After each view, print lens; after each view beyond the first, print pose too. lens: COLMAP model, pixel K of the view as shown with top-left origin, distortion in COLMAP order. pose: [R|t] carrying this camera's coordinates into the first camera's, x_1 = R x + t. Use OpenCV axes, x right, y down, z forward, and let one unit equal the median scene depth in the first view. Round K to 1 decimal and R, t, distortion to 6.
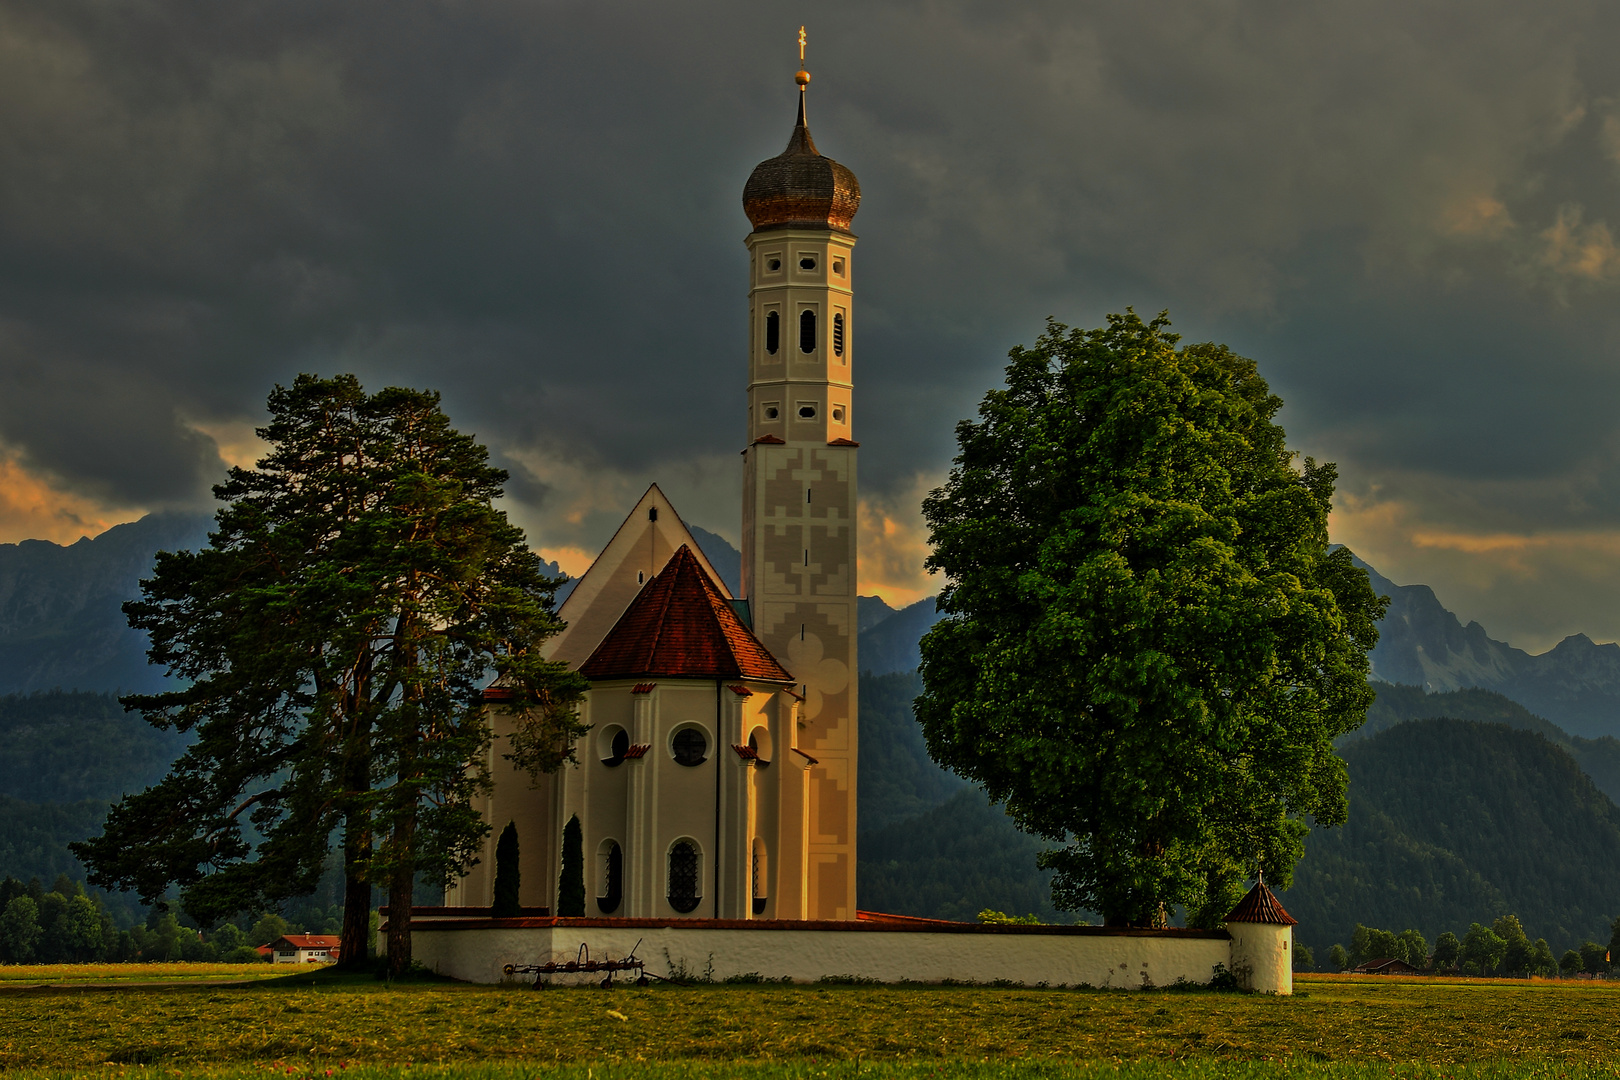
lens RADIAL K [[4089.5, 0, 831.2], [0, 4089.5, 544.6], [0, 0, 1]] dist [0.593201, -0.037761]
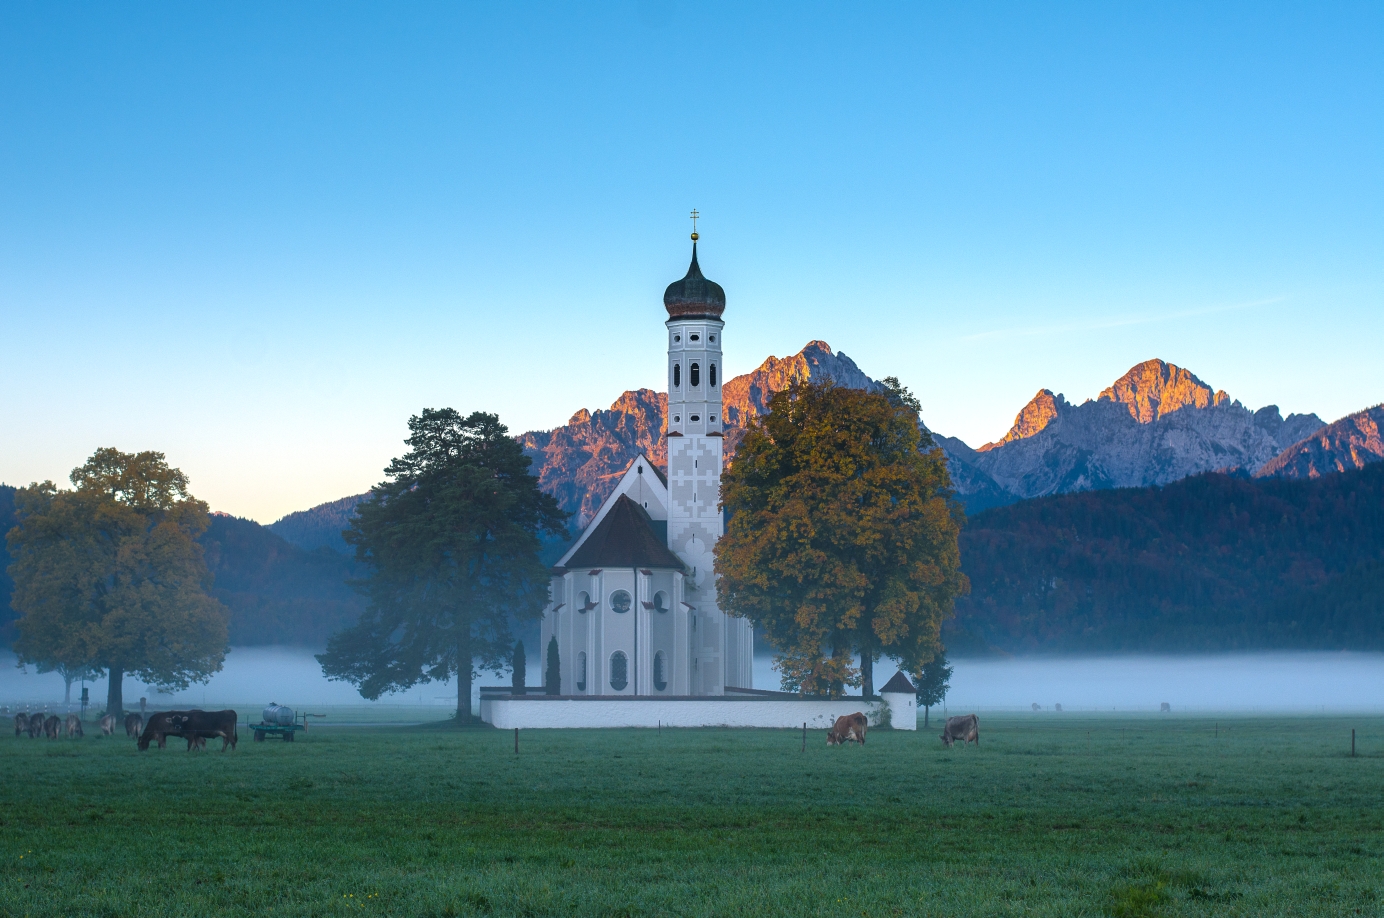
lens RADIAL K [[3079.4, 0, 692.0], [0, 3079.4, 459.0], [0, 0, 1]] dist [-0.029027, -0.076225]
pose [[0.981736, -0.025399, -0.188544, 0.257010], [0.029838, 0.999340, 0.020742, -0.043383], [0.187892, -0.025989, 0.981846, -0.366693]]
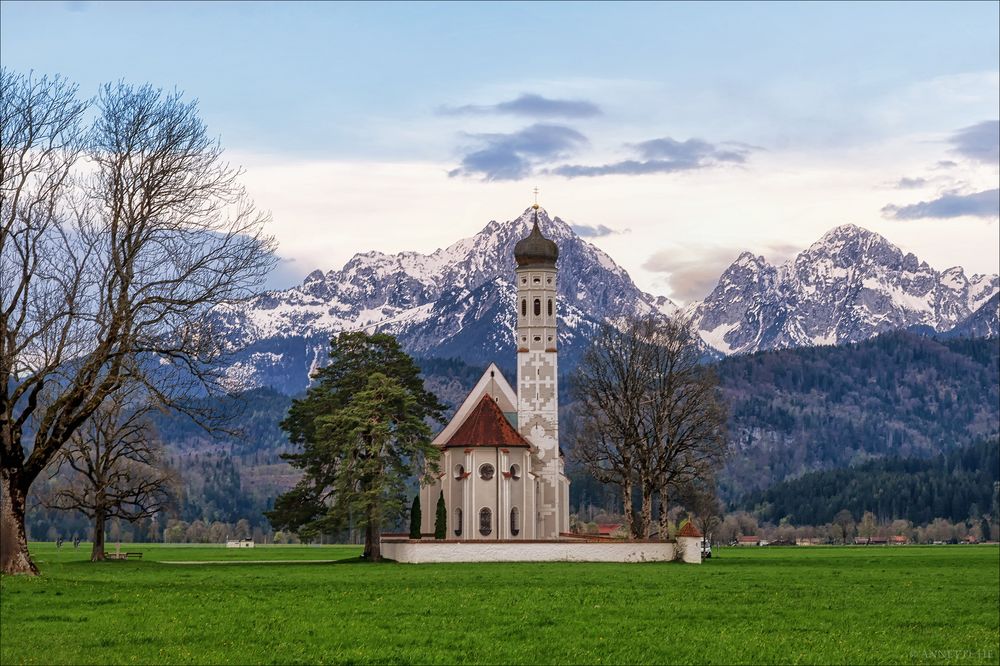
lens RADIAL K [[2887.7, 0, 500.0], [0, 2887.7, 333.0], [0, 0, 1]] dist [0.005023, -0.592240]
pose [[0.986822, -0.024418, -0.159954, 0.261923], [0.029180, 0.999196, 0.027486, -0.087114], [0.159154, -0.031791, 0.986742, -0.786178]]
